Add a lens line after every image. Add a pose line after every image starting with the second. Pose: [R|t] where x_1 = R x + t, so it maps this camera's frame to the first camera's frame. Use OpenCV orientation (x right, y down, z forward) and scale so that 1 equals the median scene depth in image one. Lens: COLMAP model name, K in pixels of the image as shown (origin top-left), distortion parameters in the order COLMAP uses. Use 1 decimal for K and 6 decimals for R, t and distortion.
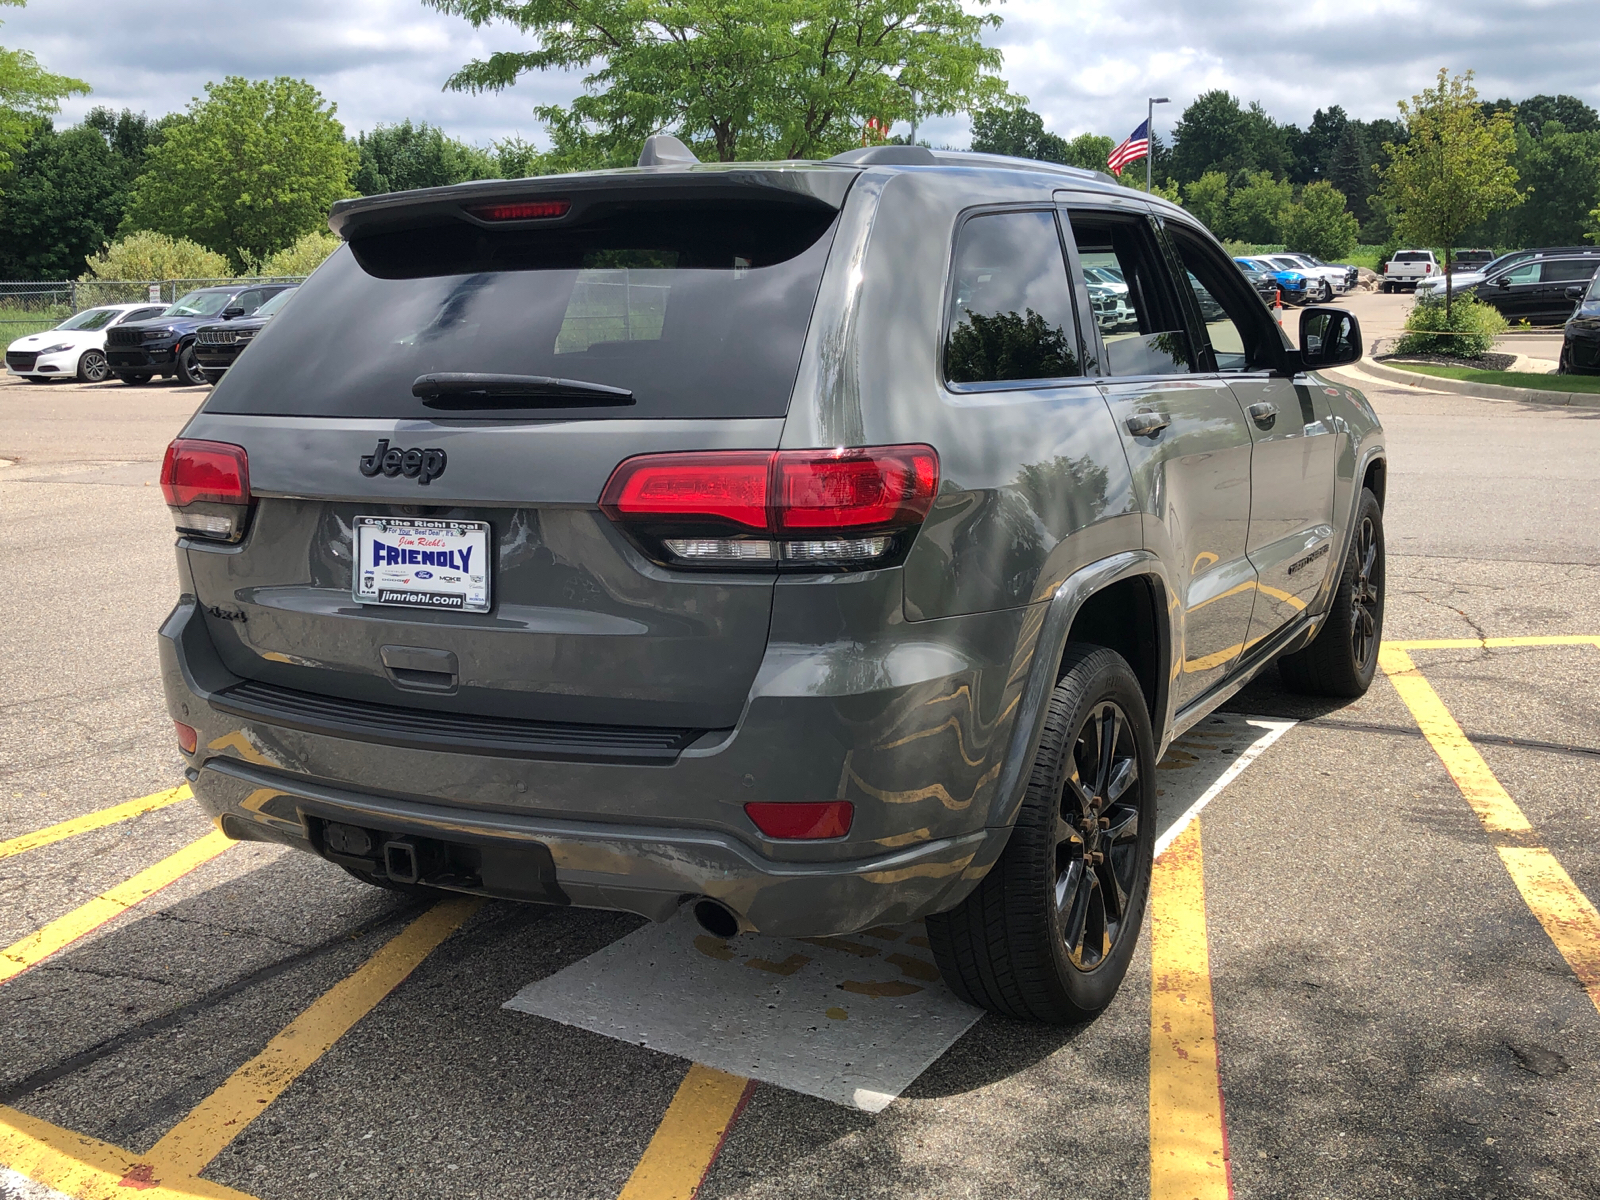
lens RADIAL K [[1563.7, 0, 795.7], [0, 1563.7, 600.7], [0, 0, 1]] dist [0.070580, -0.181150]
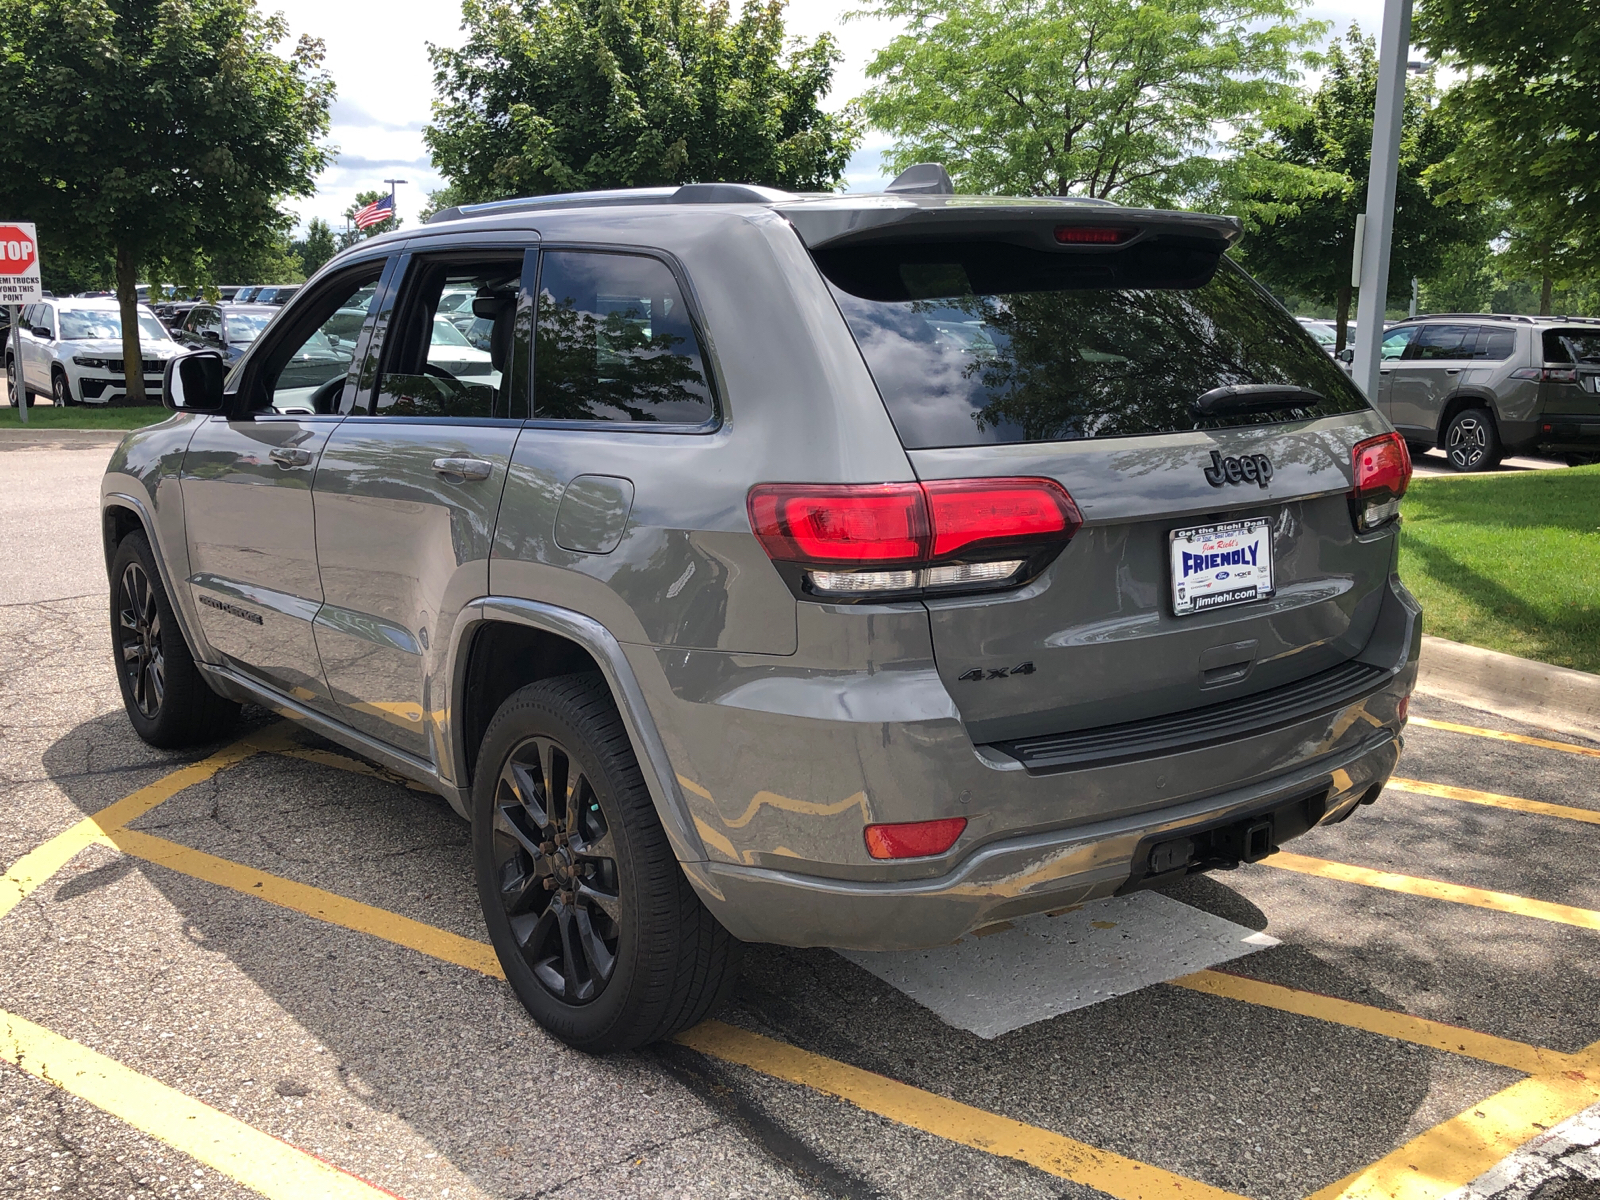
lens RADIAL K [[1563.7, 0, 795.7], [0, 1563.7, 600.7], [0, 0, 1]] dist [0.070580, -0.181150]
pose [[0.415394, -0.141030, 0.898642, -1.314659], [0.161735, 0.983618, 0.079605, -0.131125], [-0.895148, 0.112274, 0.431399, 0.798022]]
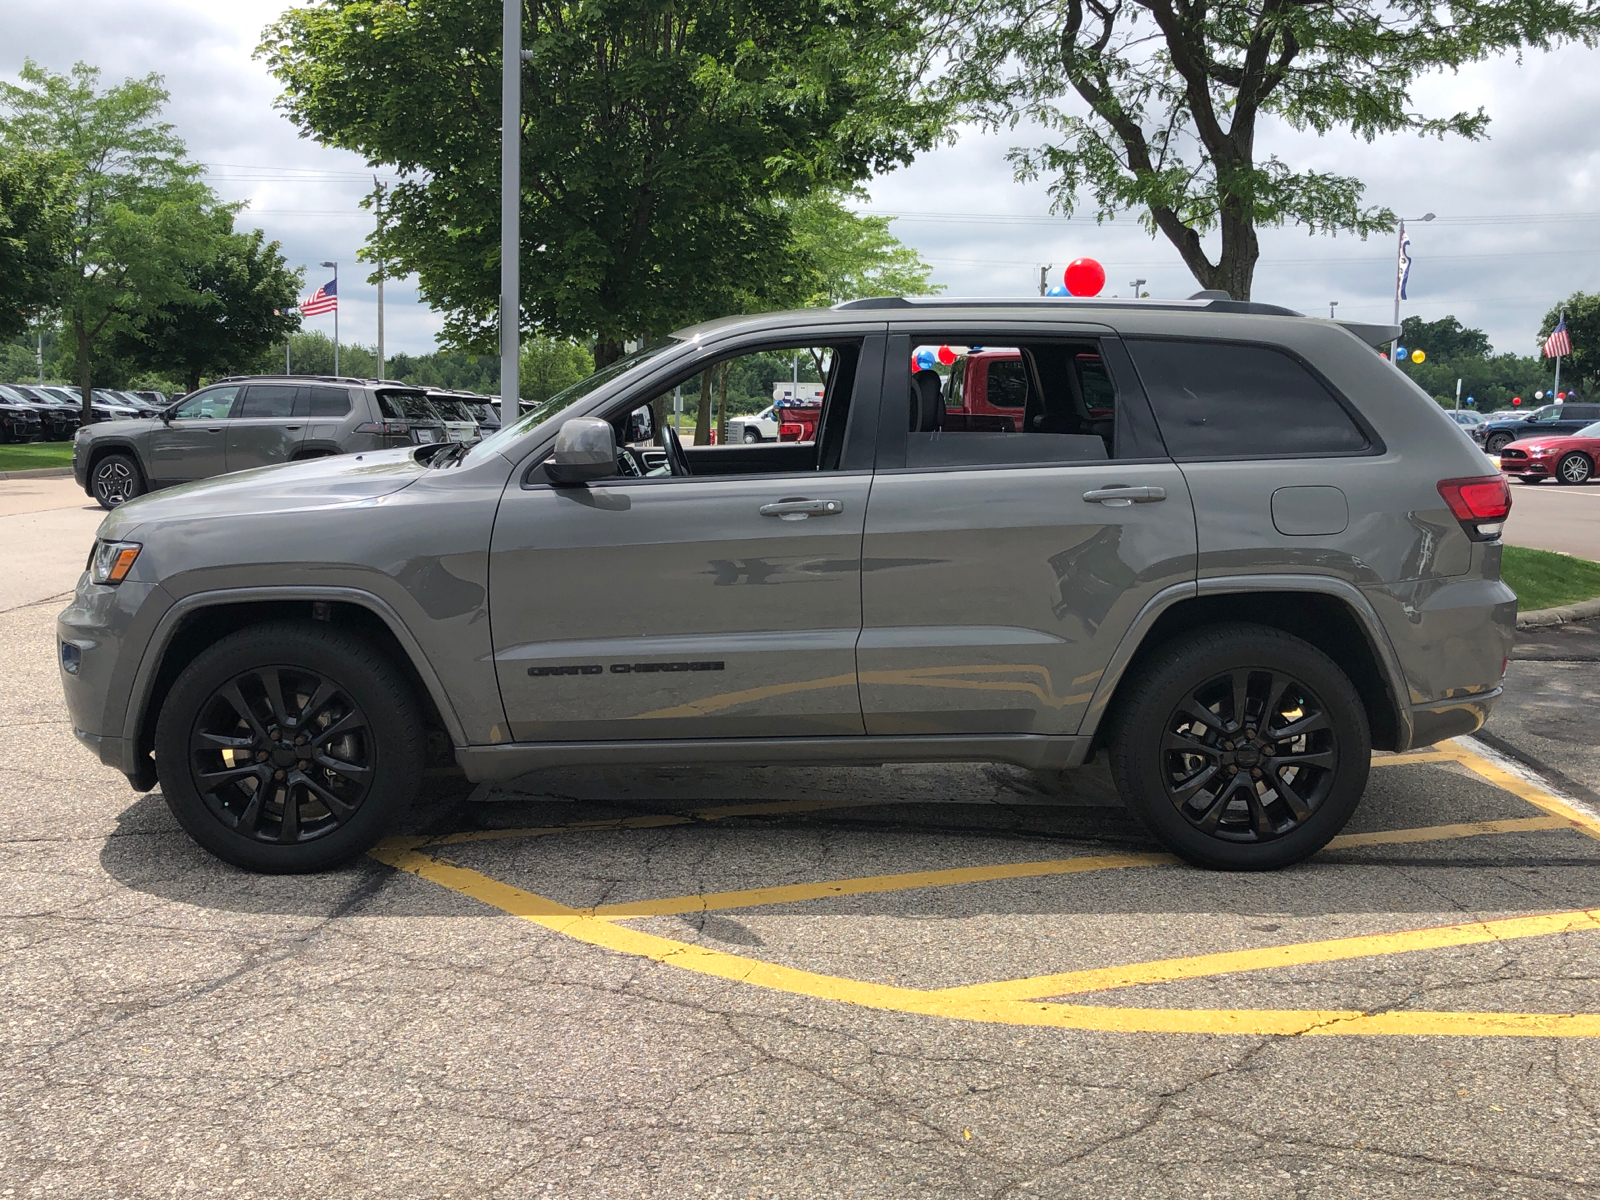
lens RADIAL K [[1556.4, 0, 795.2], [0, 1556.4, 606.7], [0, 0, 1]] dist [0.044019, -0.099862]
pose [[-0.488532, -0.107497, 0.865899, -1.575987], [0.165409, 0.962978, 0.212871, -0.448928], [-0.856724, 0.247222, -0.452665, 2.490495]]
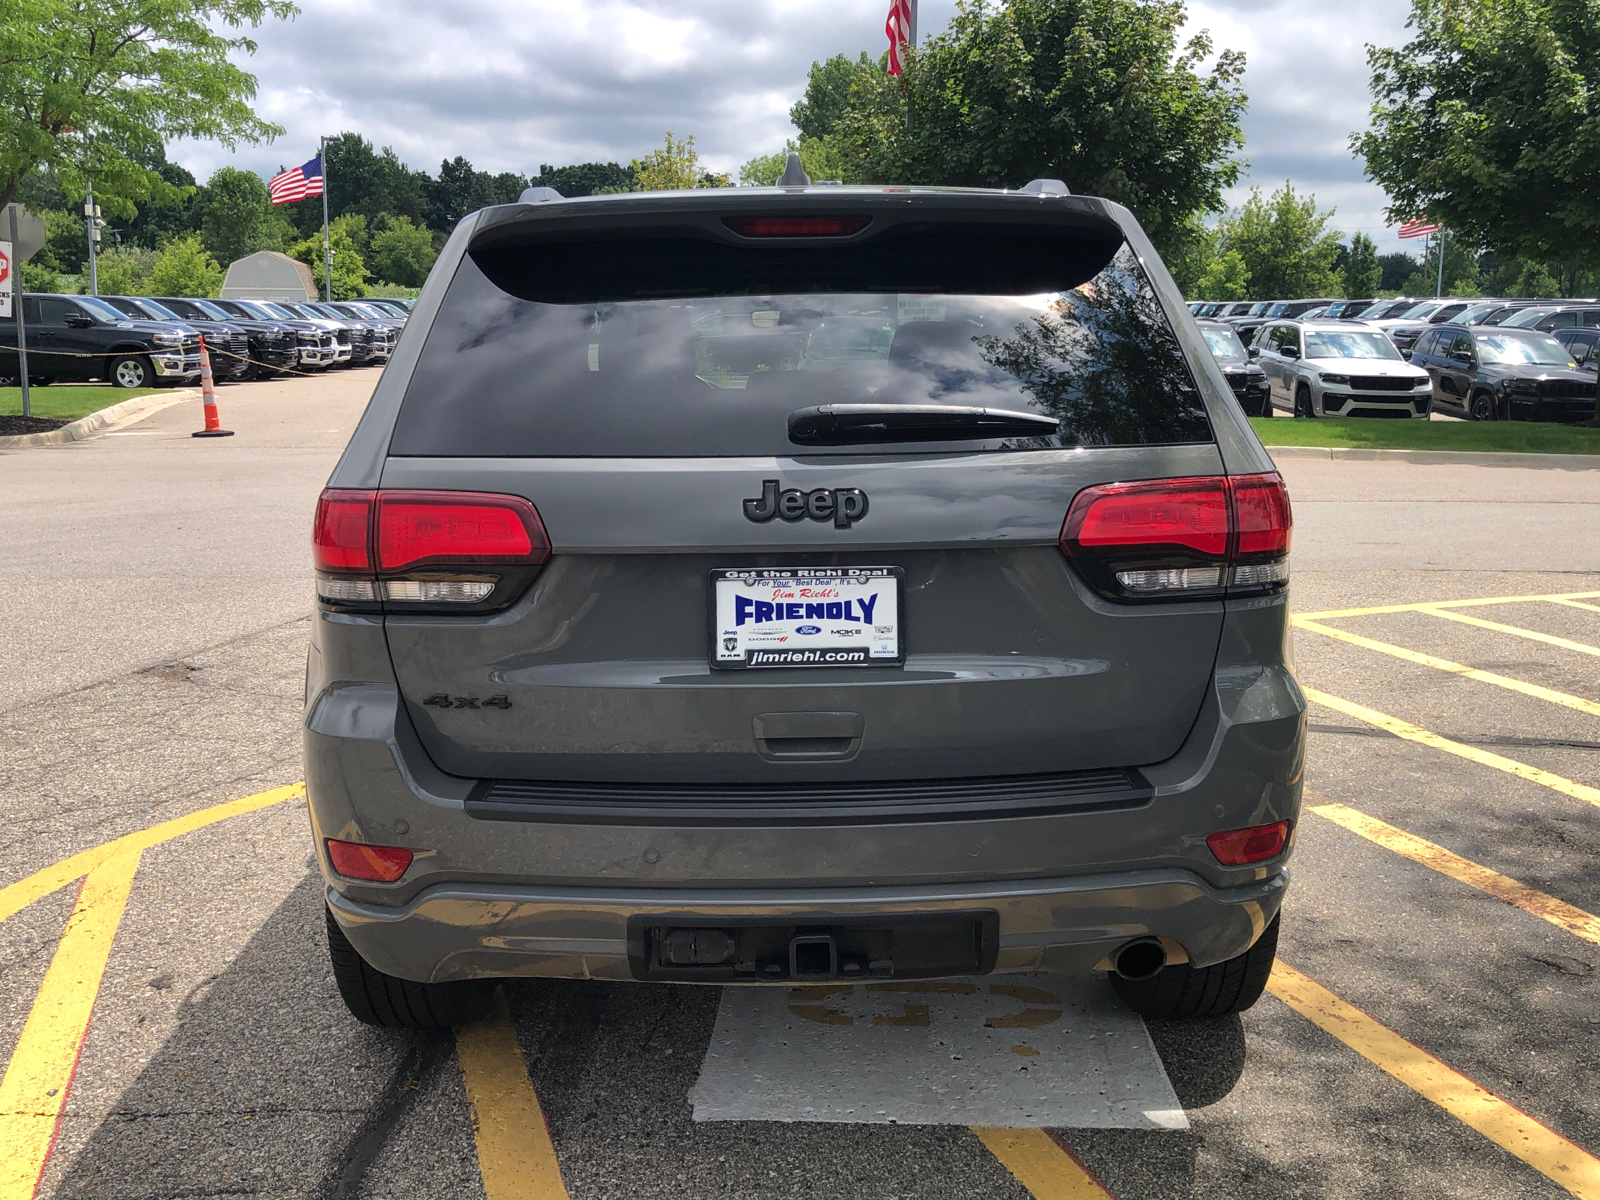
lens RADIAL K [[1597.0, 0, 774.1], [0, 1597.0, 568.1], [0, 0, 1]] dist [0.006069, 0.002914]
pose [[0.869955, -0.052187, 0.490361, -0.695386], [0.075566, 0.996748, -0.027984, -0.027644], [-0.487306, 0.061399, 0.871070, 0.214505]]
